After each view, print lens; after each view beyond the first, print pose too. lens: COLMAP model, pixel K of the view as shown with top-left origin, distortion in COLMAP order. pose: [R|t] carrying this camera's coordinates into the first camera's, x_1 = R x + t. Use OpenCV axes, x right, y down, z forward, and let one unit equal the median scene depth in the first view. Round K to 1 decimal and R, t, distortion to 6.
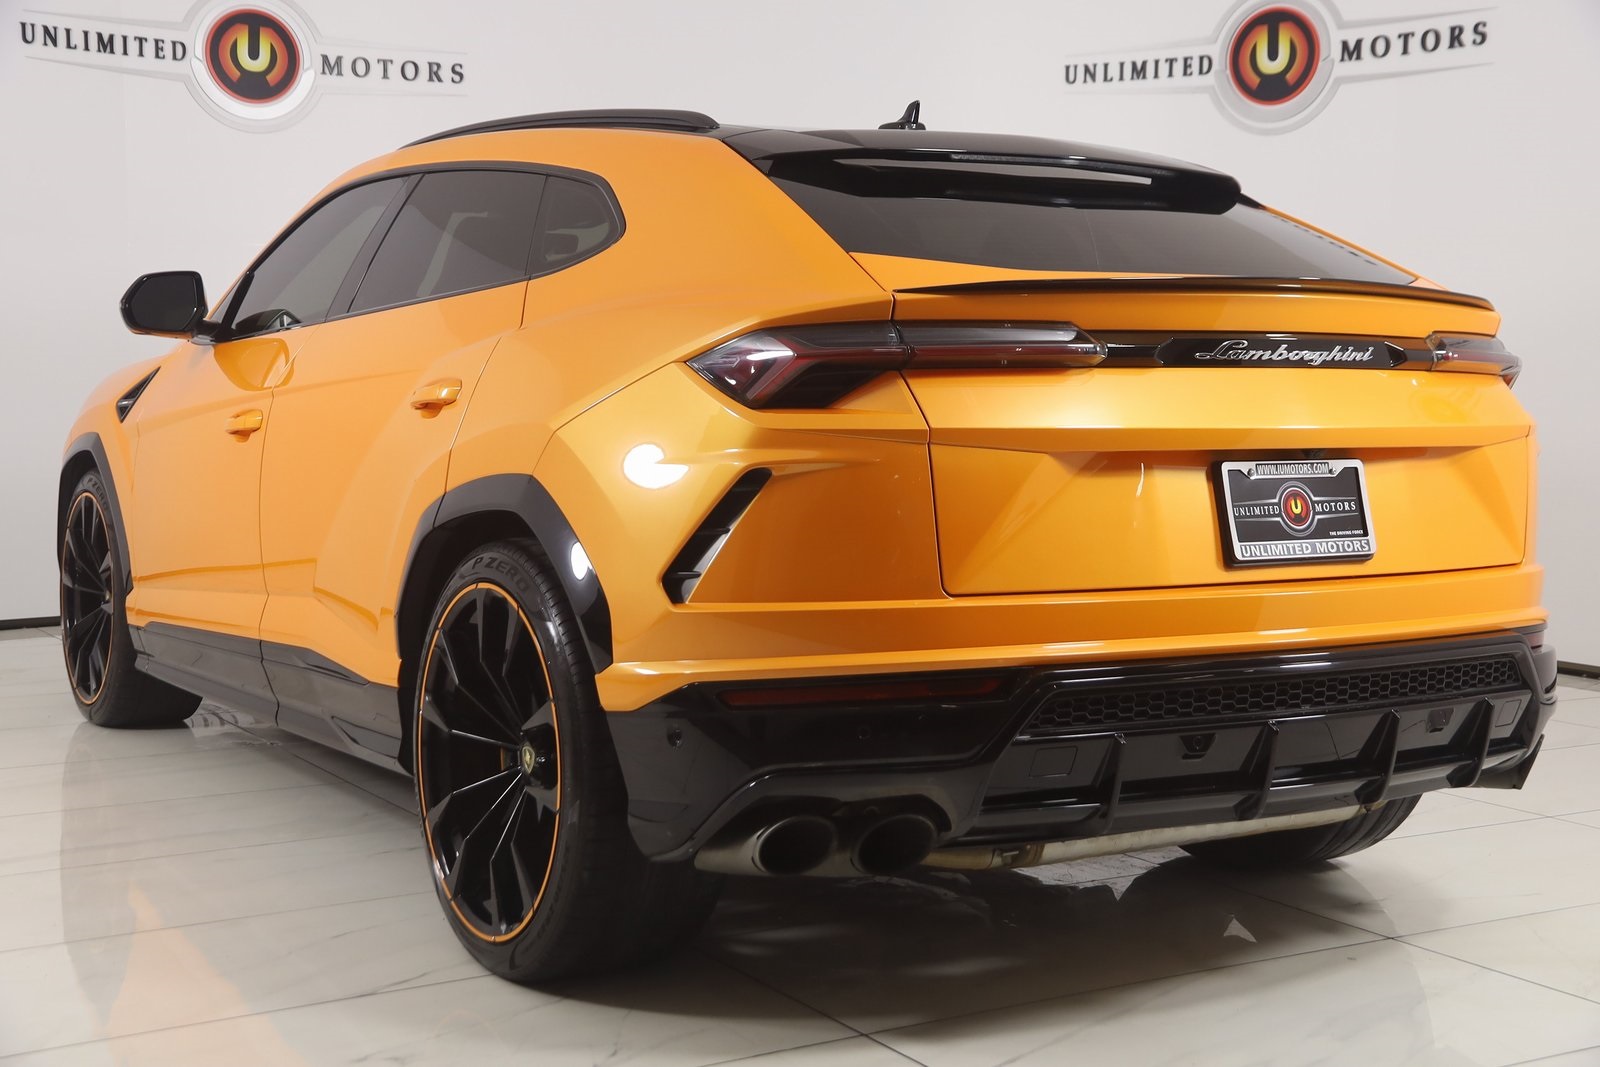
lens RADIAL K [[1770.1, 0, 800.0], [0, 1770.1, 533.5], [0, 0, 1]] dist [-0.041035, -0.009666]
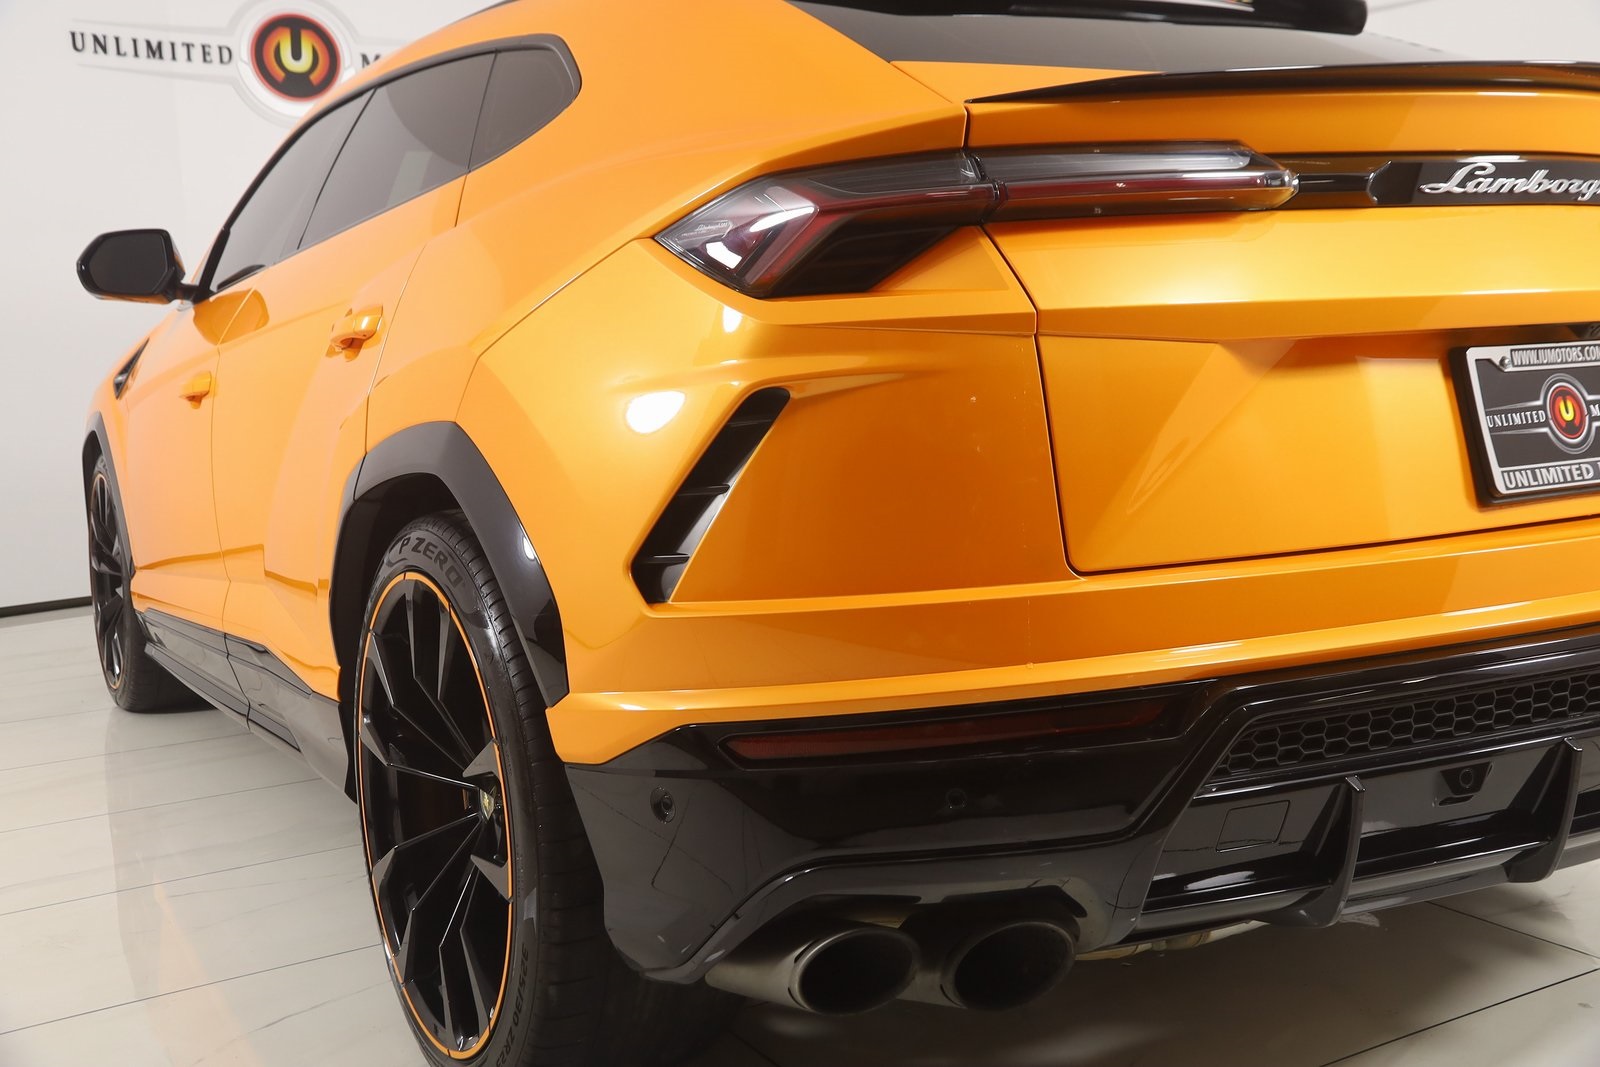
lens RADIAL K [[1400.5, 0, 800.0], [0, 1400.5, 533.5], [0, 0, 1]] dist [0.003094, -0.060934]
pose [[0.998603, -0.048627, -0.020685, -0.003987], [0.049434, 0.997956, 0.040502, -0.004301], [0.018673, -0.041468, 0.998965, 0.458060]]
